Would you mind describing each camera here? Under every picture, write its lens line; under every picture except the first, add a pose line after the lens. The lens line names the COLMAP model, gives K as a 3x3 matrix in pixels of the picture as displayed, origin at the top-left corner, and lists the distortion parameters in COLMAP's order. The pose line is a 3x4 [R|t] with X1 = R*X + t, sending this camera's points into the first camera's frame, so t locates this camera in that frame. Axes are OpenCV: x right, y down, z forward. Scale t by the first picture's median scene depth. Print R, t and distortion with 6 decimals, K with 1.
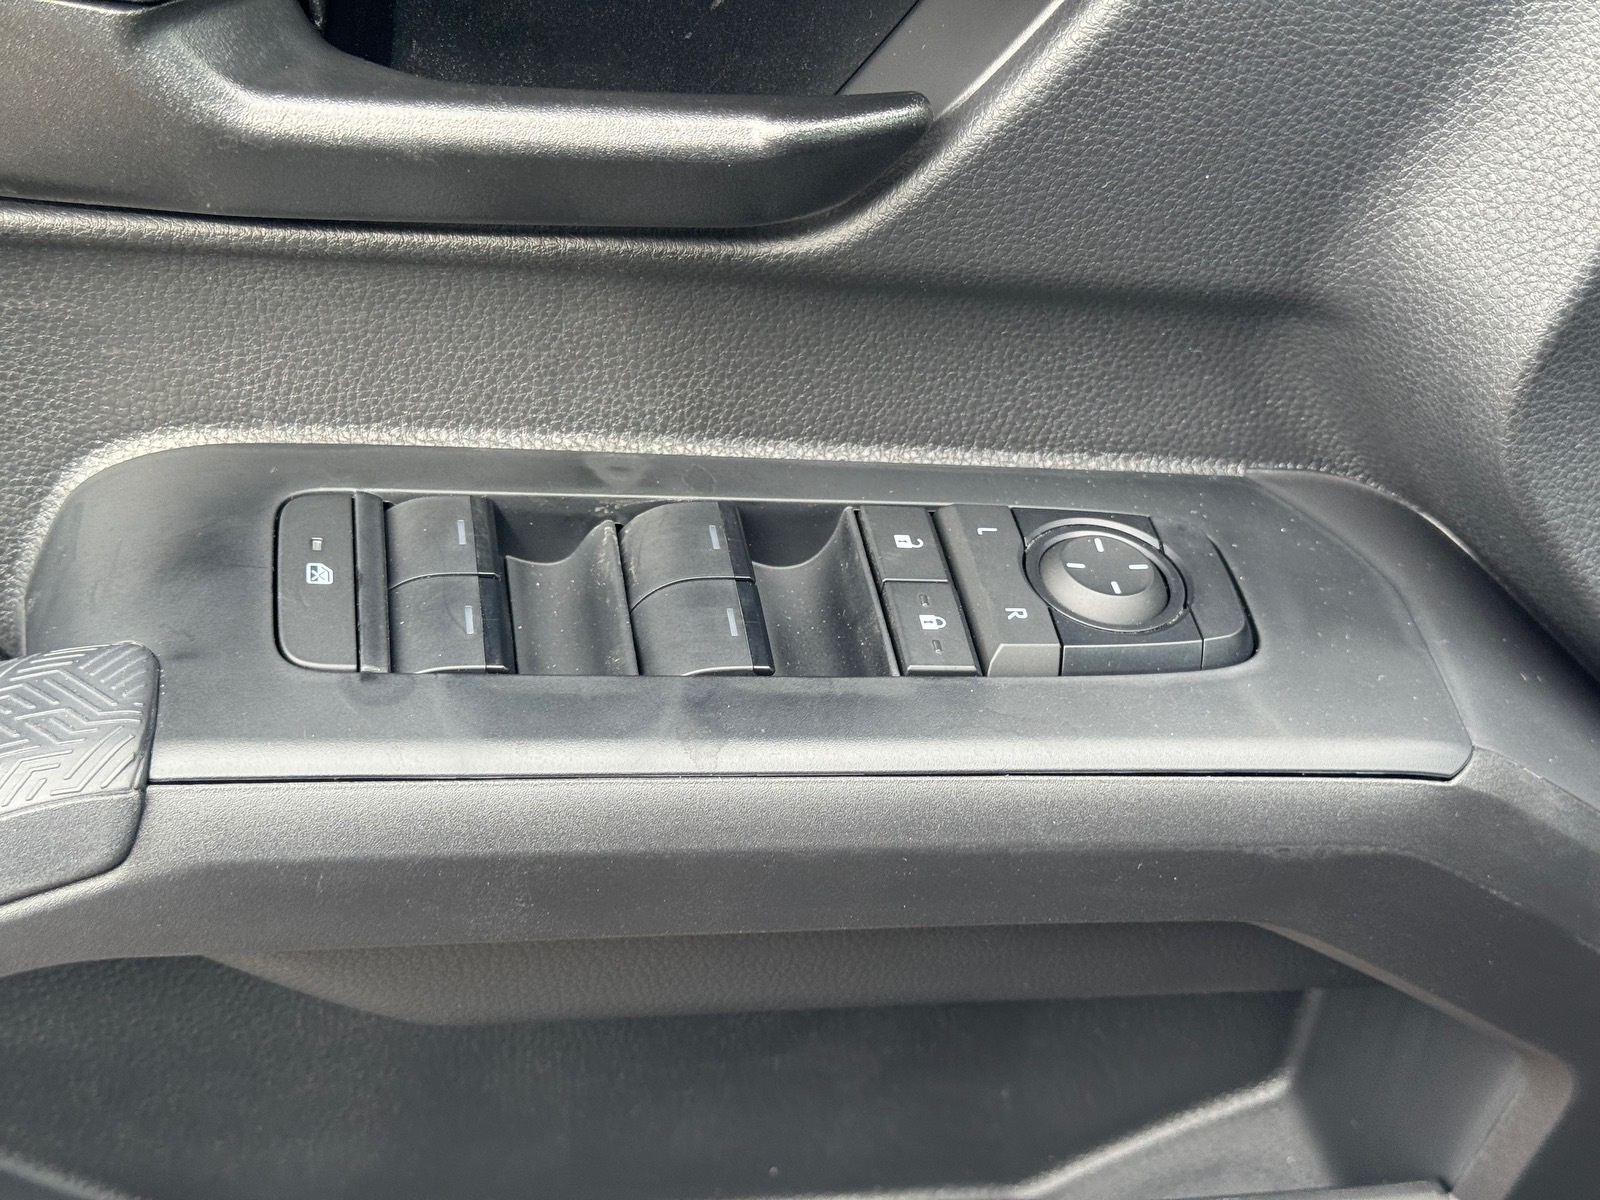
lens RADIAL K [[2232.6, 0, 831.9], [0, 2232.6, 572.1], [0, 0, 1]] dist [0.116365, 0.000000]
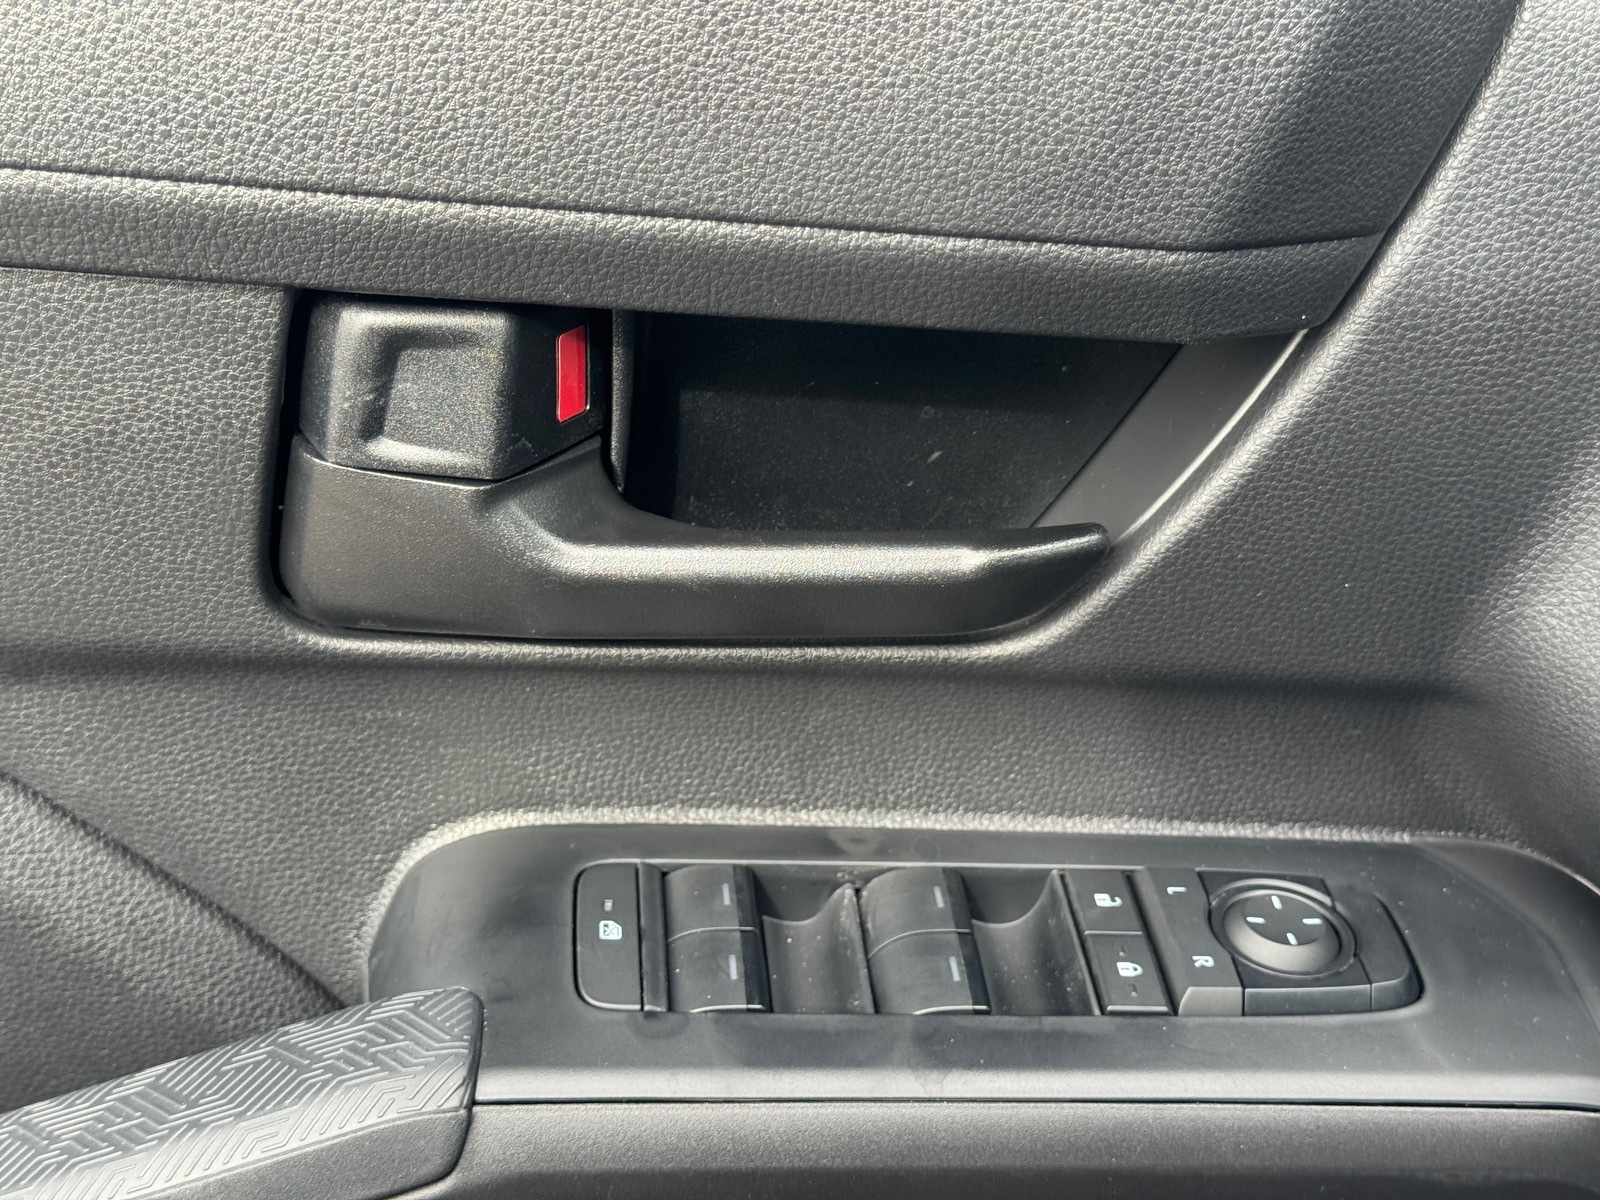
lens RADIAL K [[2232.6, 0, 809.1], [0, 2232.6, 597.6], [0, 0, 1]] dist [0.116365, 0.000000]
pose [[0.992699, -0.026609, -0.117647, 0.023523], [0.006255, 0.985407, -0.170097, 0.030734], [0.120456, 0.168119, 0.978379, -0.193348]]
